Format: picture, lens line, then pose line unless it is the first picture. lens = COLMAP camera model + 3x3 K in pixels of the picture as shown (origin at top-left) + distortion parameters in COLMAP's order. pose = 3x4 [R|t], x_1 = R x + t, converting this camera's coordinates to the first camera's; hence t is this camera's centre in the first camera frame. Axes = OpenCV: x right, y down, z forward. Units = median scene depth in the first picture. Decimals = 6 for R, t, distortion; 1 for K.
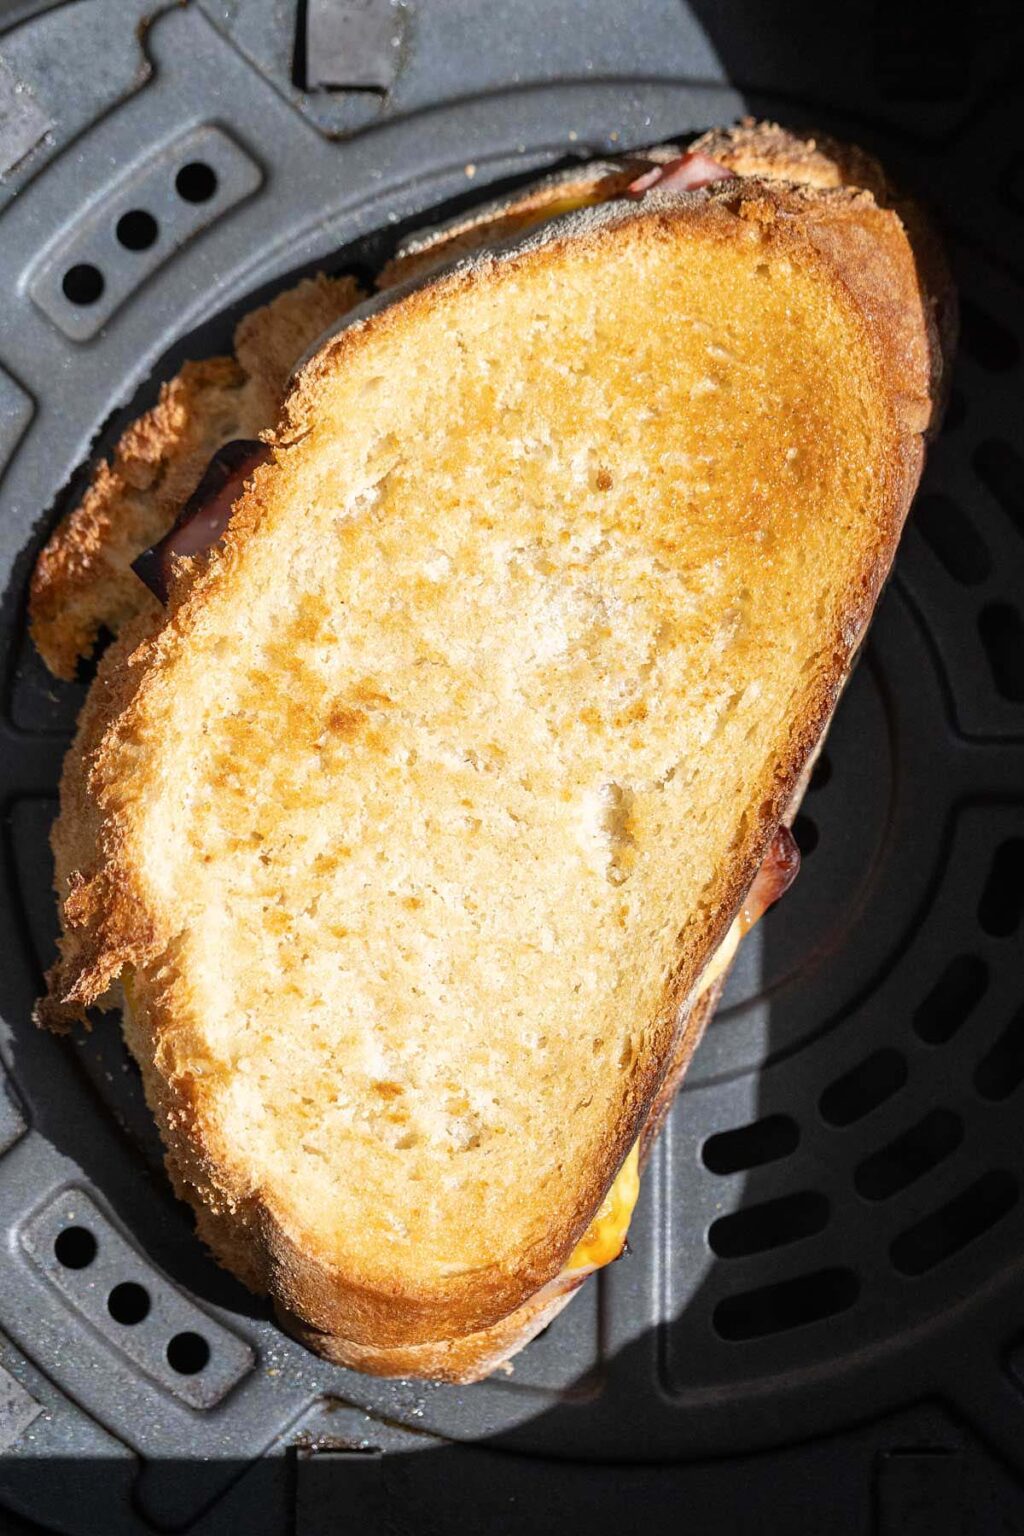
lens RADIAL K [[4347.7, 0, 520.8], [0, 4347.7, 767.0], [0, 0, 1]] dist [0.004770, 0.000000]
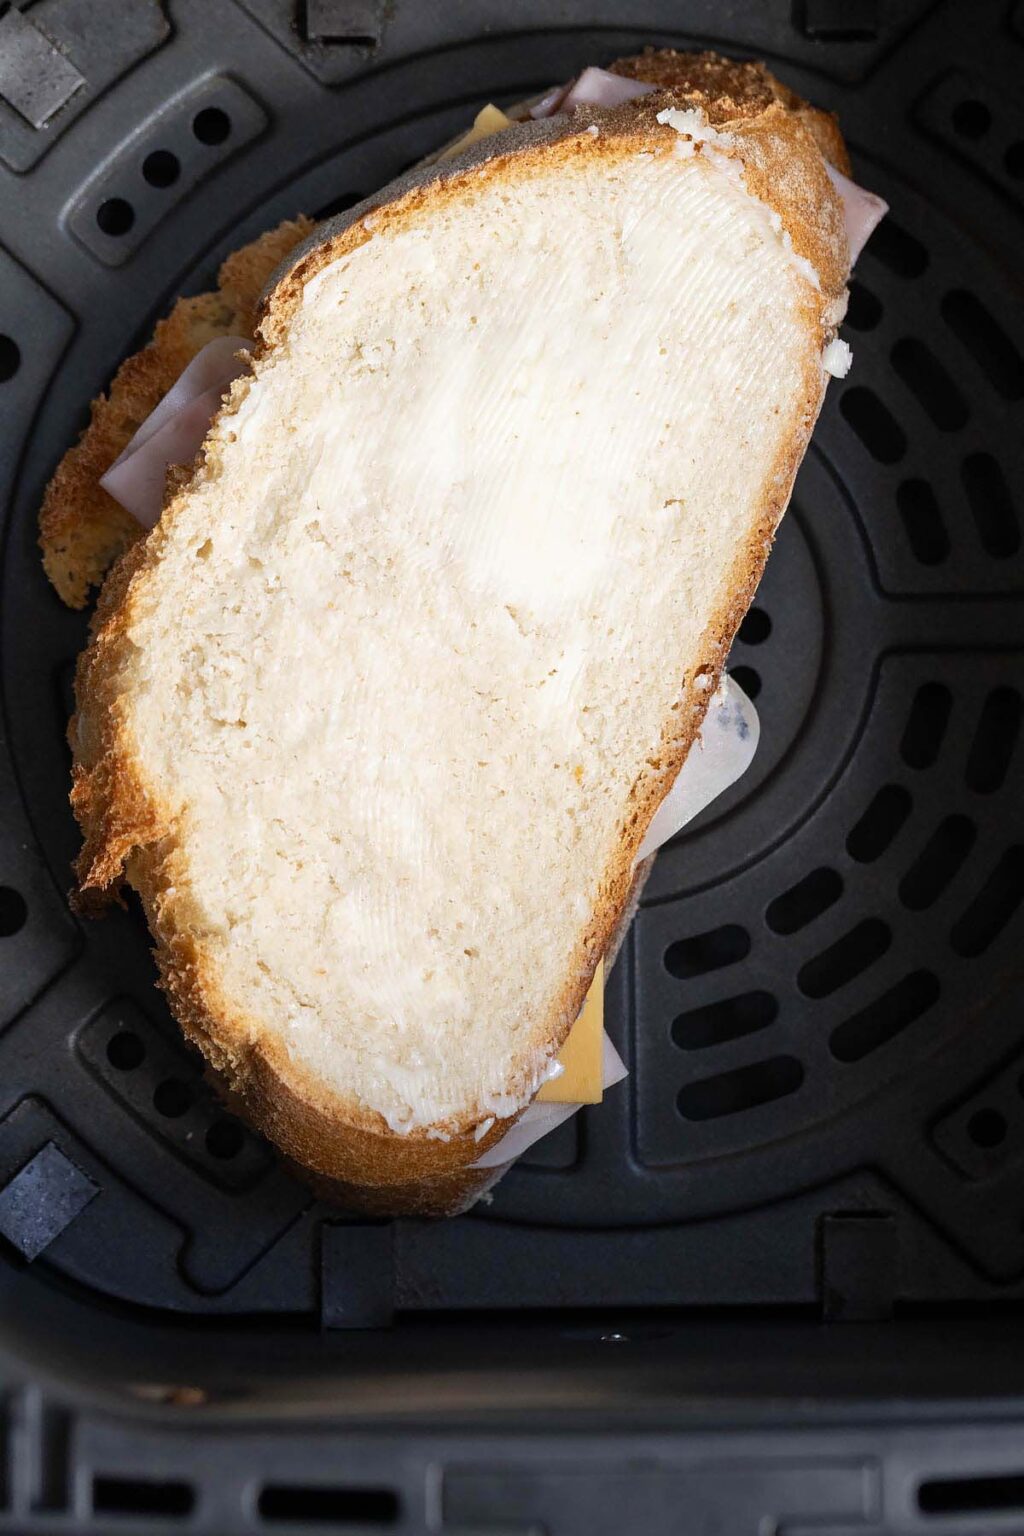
lens RADIAL K [[4347.7, 0, 500.3], [0, 4347.7, 766.8], [0, 0, 1]] dist [0.004770, 0.000000]
pose [[0.999815, -0.018002, 0.006740, -0.009020], [0.017866, 0.999645, 0.019758, 0.013680], [-0.007094, -0.019634, 0.999782, -0.153714]]
